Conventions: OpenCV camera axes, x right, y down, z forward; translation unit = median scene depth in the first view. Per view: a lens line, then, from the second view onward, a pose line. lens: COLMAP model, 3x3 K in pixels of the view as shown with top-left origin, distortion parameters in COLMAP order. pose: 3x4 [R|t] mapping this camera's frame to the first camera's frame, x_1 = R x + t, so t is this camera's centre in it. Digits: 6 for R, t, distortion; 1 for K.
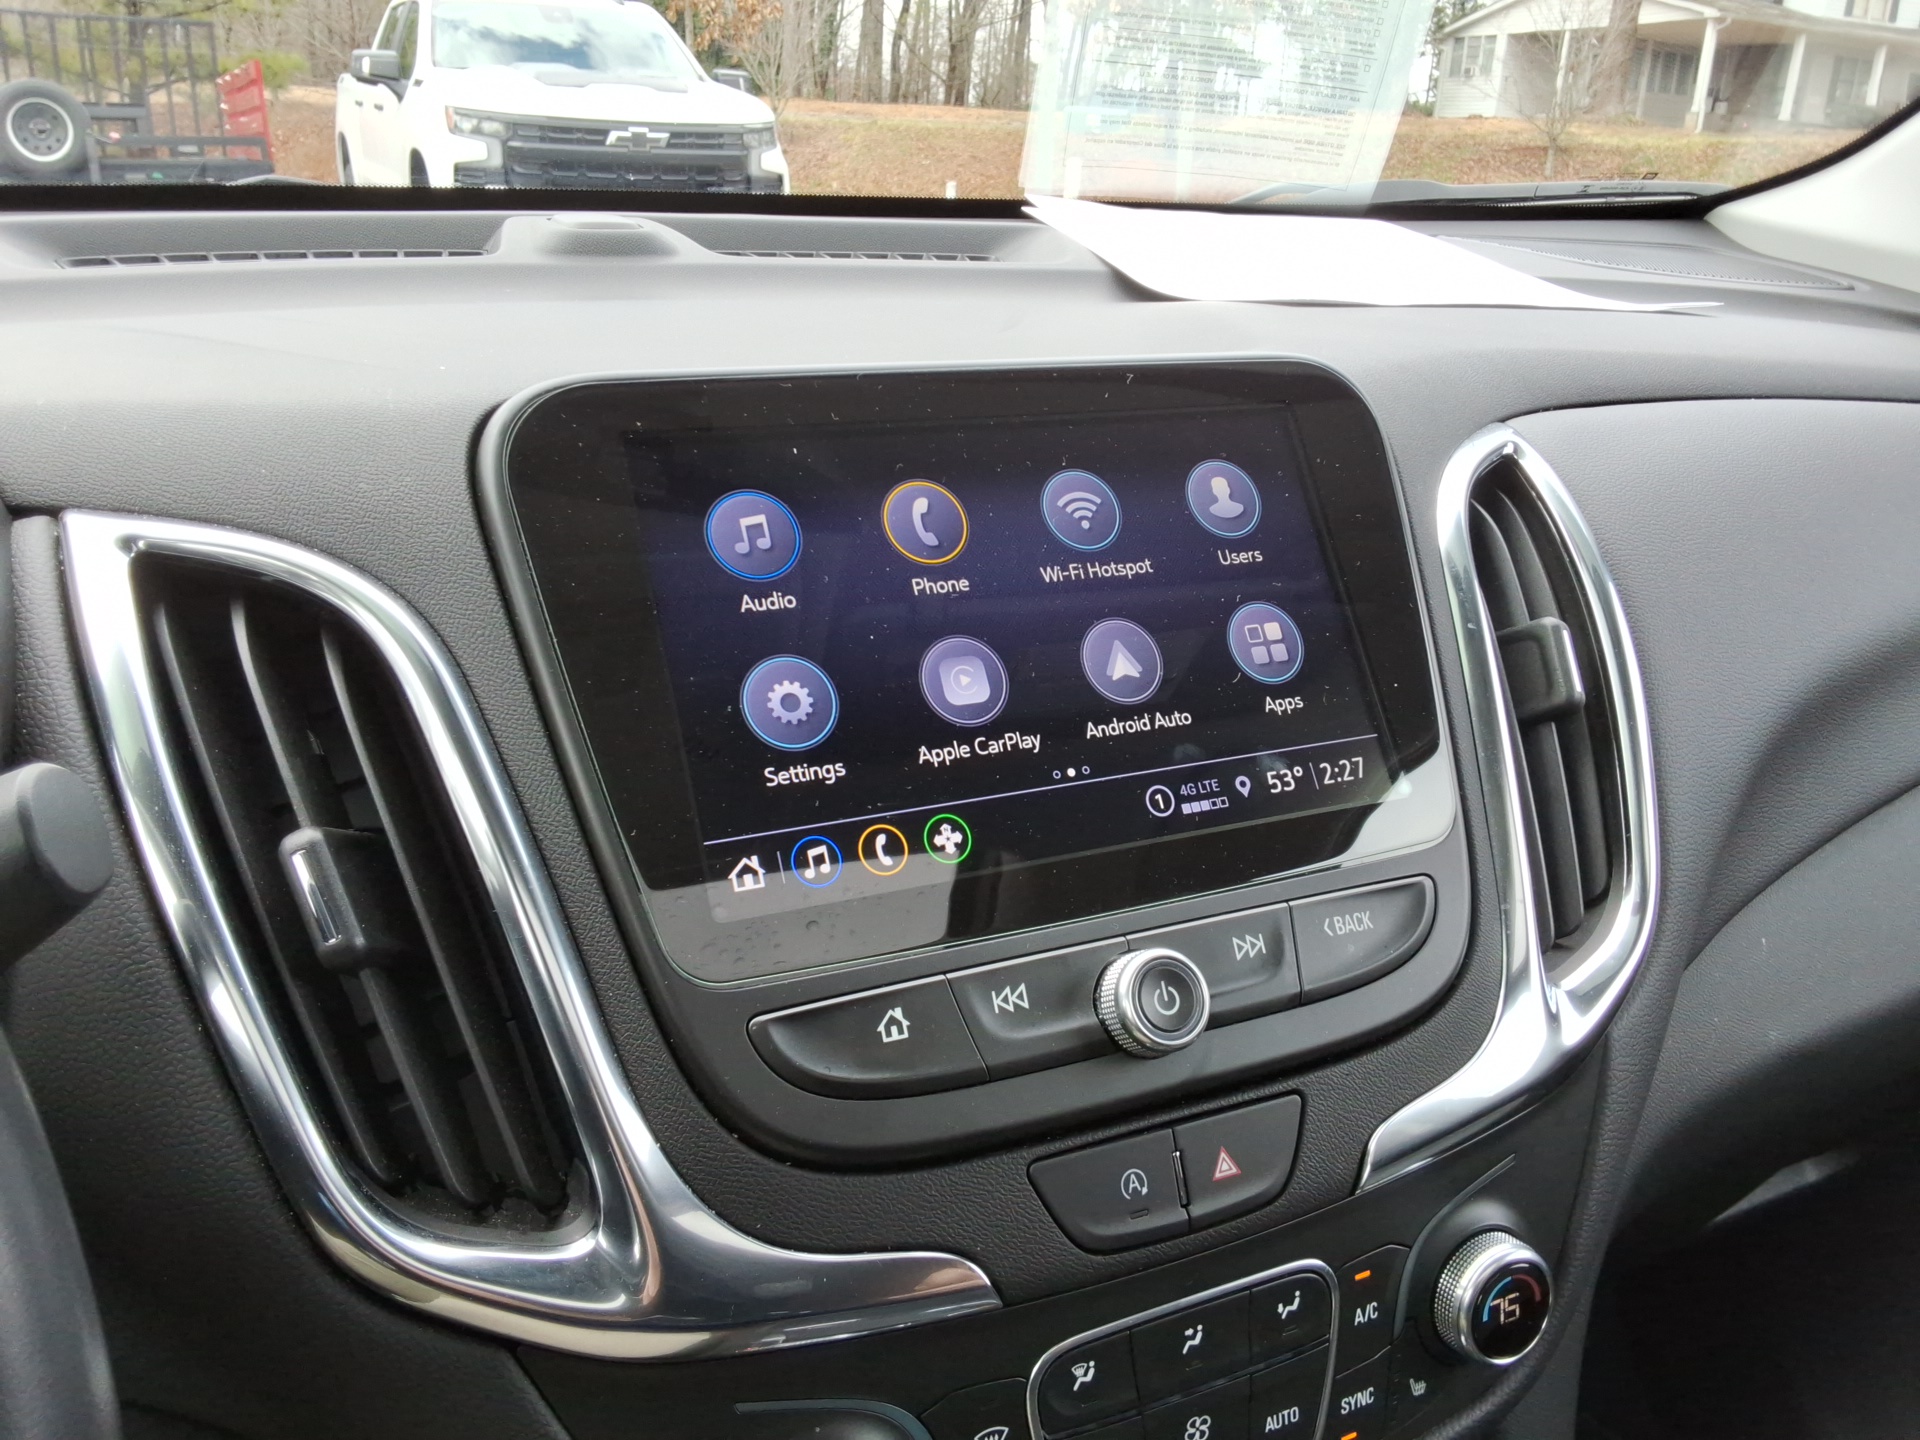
lens RADIAL K [[1564.0, 0, 964.6], [0, 1564.0, 715.2], [0, 0, 1]] dist [0.095052, -0.145012]
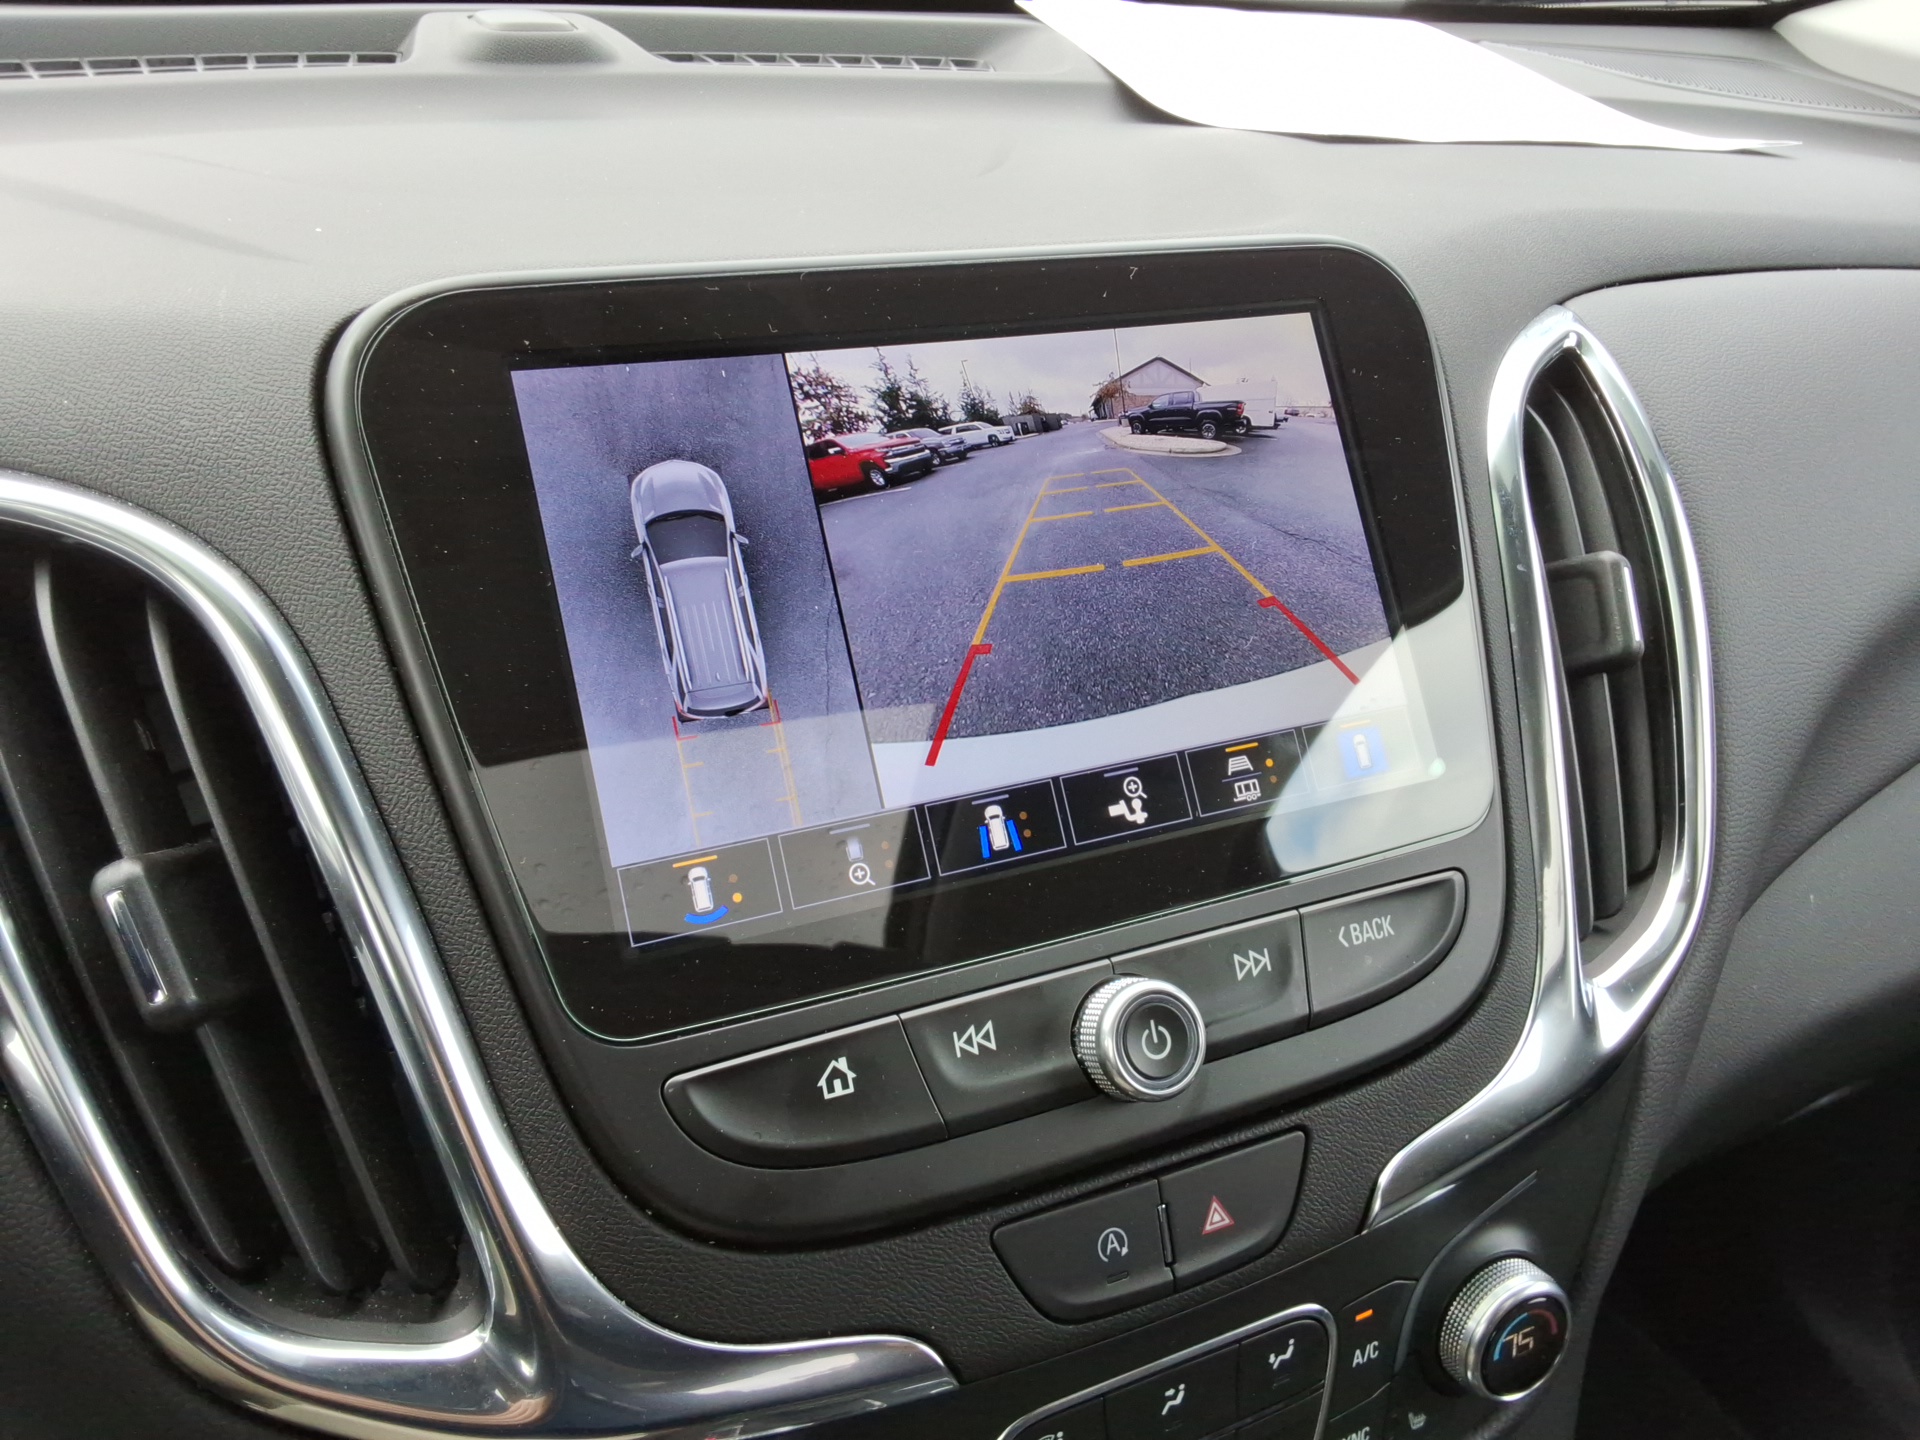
lens RADIAL K [[1564.0, 0, 963.4], [0, 1564.0, 722.5], [0, 0, 1]] dist [0.095052, -0.145012]
pose [[0.999894, 0.012452, 0.007537, 0.013803], [-0.013358, 0.990691, 0.135474, -0.103760], [-0.005780, -0.135560, 0.990752, 0.164403]]
